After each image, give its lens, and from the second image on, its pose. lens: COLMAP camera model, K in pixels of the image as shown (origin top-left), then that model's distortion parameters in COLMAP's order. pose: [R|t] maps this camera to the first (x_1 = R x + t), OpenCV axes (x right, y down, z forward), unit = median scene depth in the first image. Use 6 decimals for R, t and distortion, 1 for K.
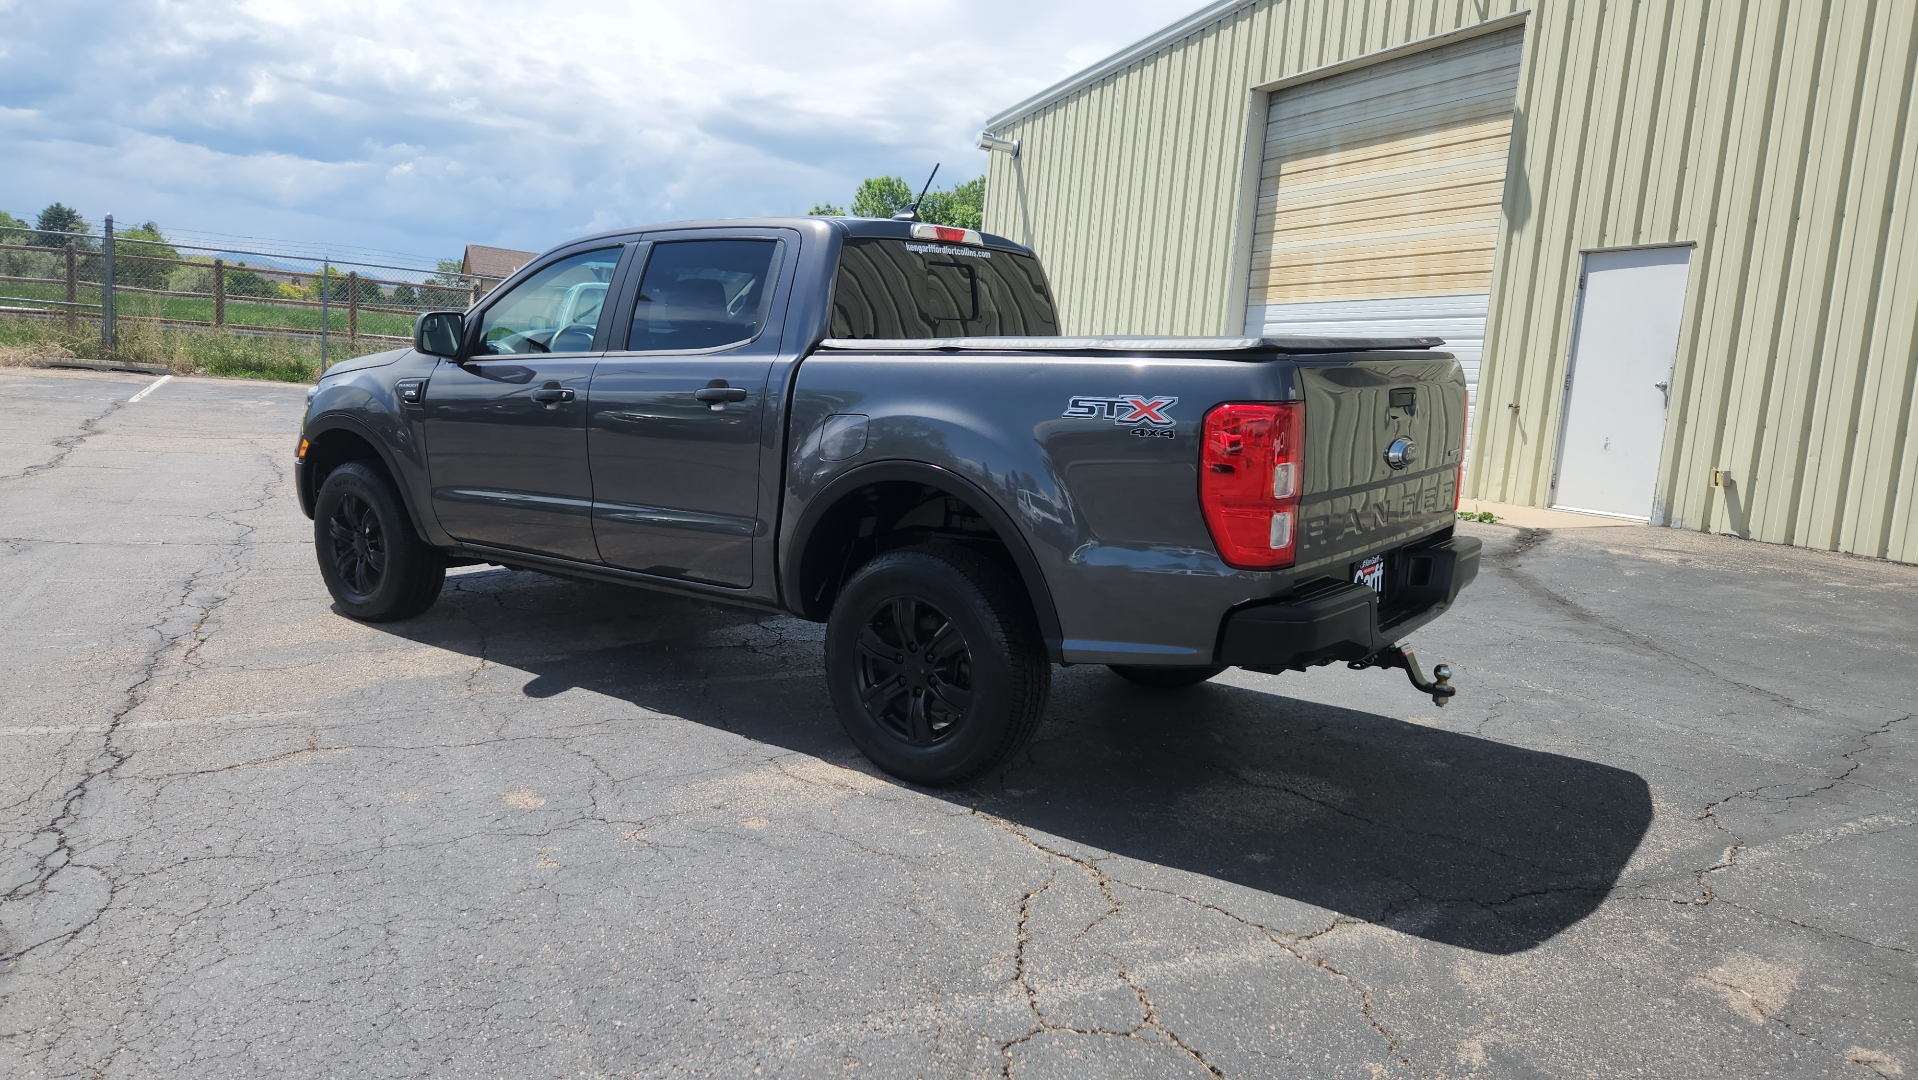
lens RADIAL K [[1286.3, 0, 921.6], [0, 1286.3, 535.0], [0, 0, 1]] dist [0.071468, -0.058929]
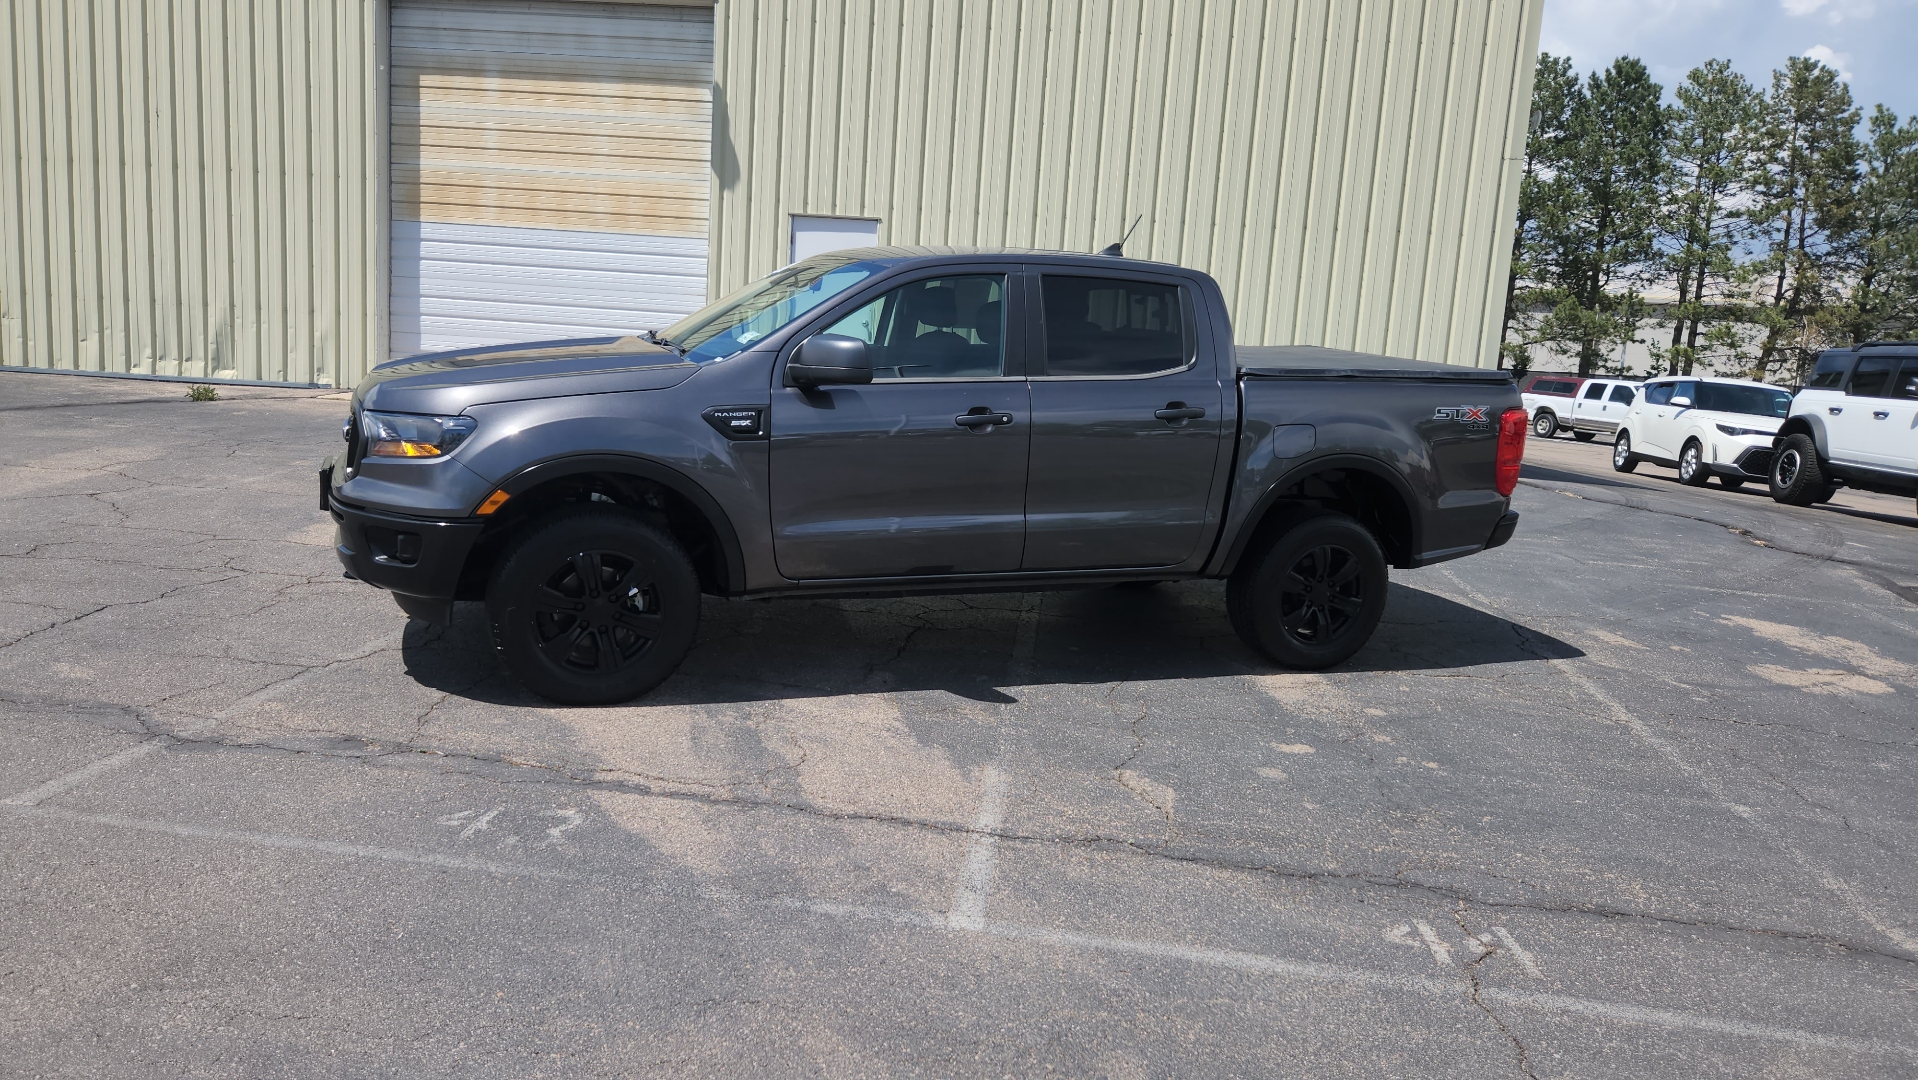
lens RADIAL K [[1285.6, 0, 928.5], [0, 1285.6, 534.1], [0, 0, 1]] dist [0.067145, -0.052858]
pose [[0.513846, -0.157704, 0.843263, -0.575787], [0.073703, 0.987439, 0.139756, -0.079371], [-0.854711, -0.009662, 0.519015, 0.240321]]
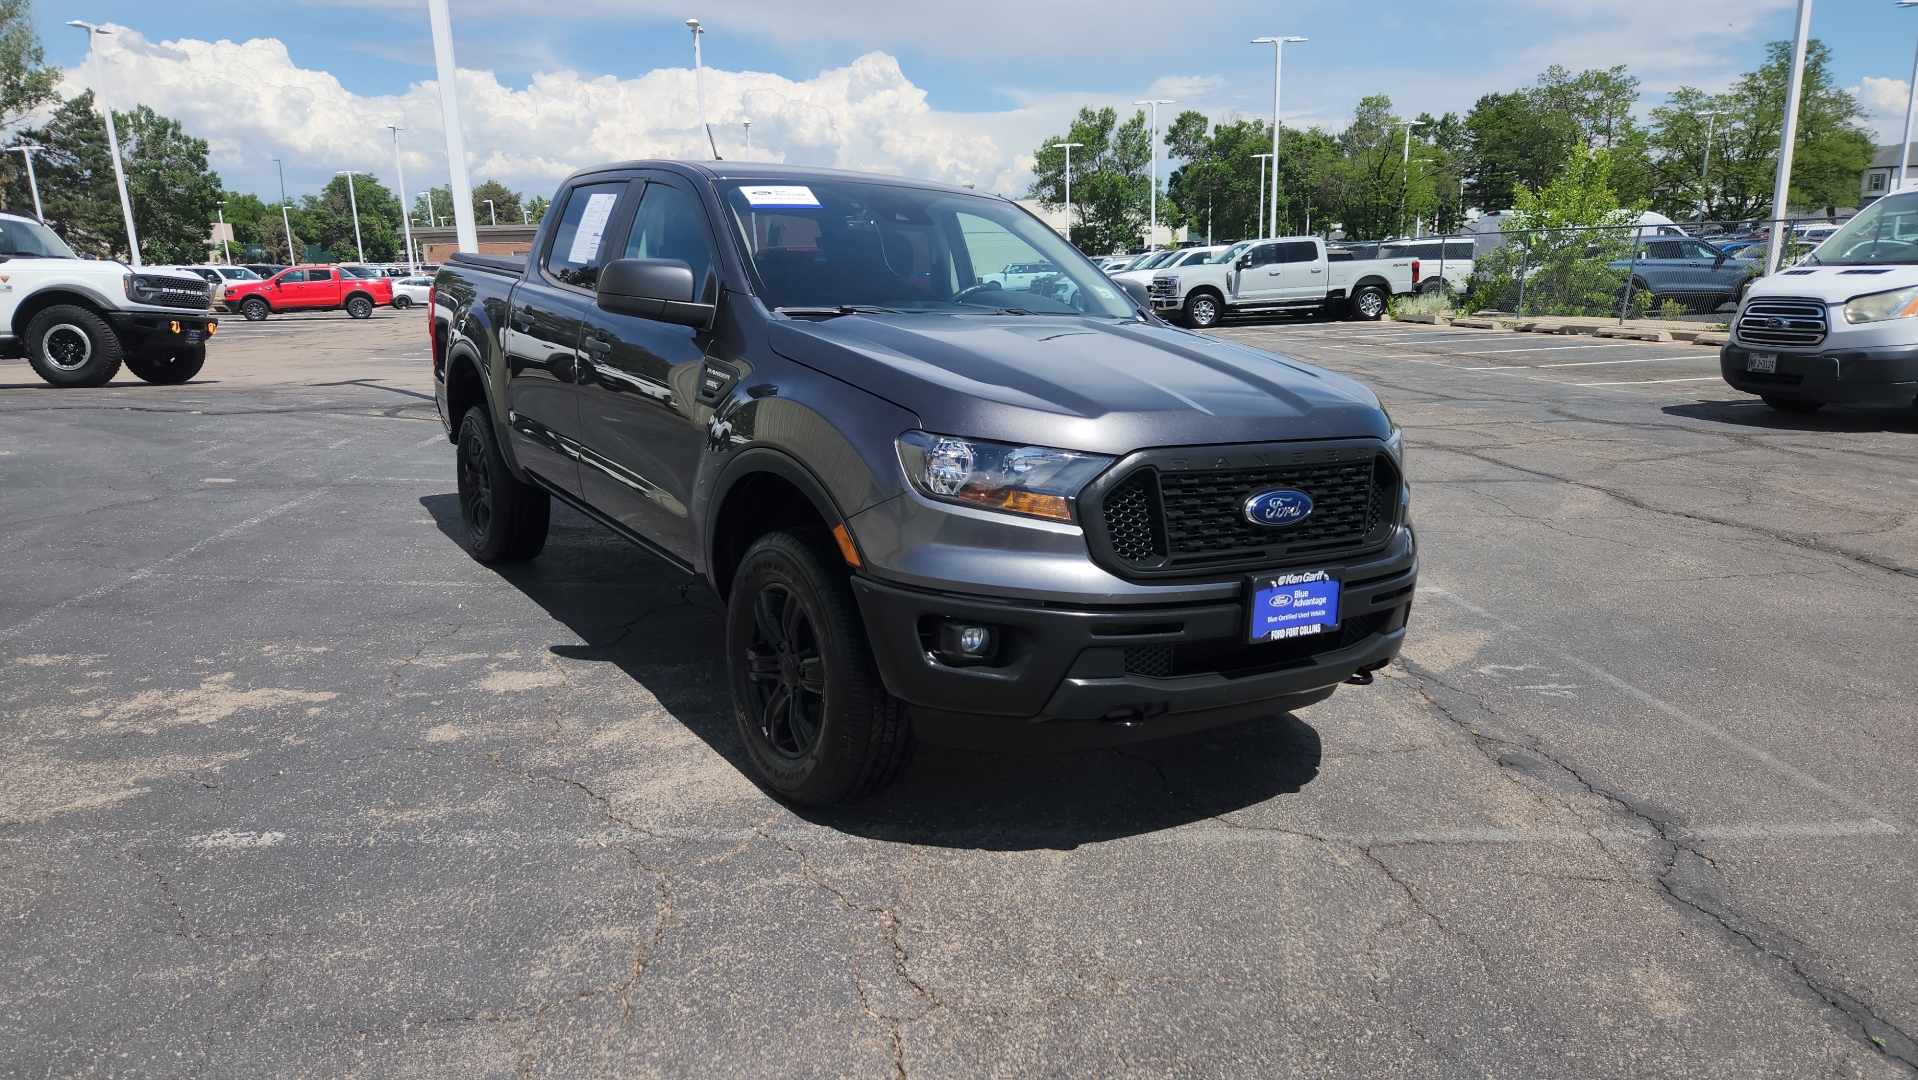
lens RADIAL K [[1292.6, 0, 933.3], [0, 1292.6, 548.2], [0, 0, 1]] dist [0.069720, -0.057979]
pose [[-0.939011, -0.129777, 0.318460, -0.285525], [-0.007466, 0.933532, 0.358415, -0.165756], [-0.343807, 0.334178, -0.877566, 0.987877]]
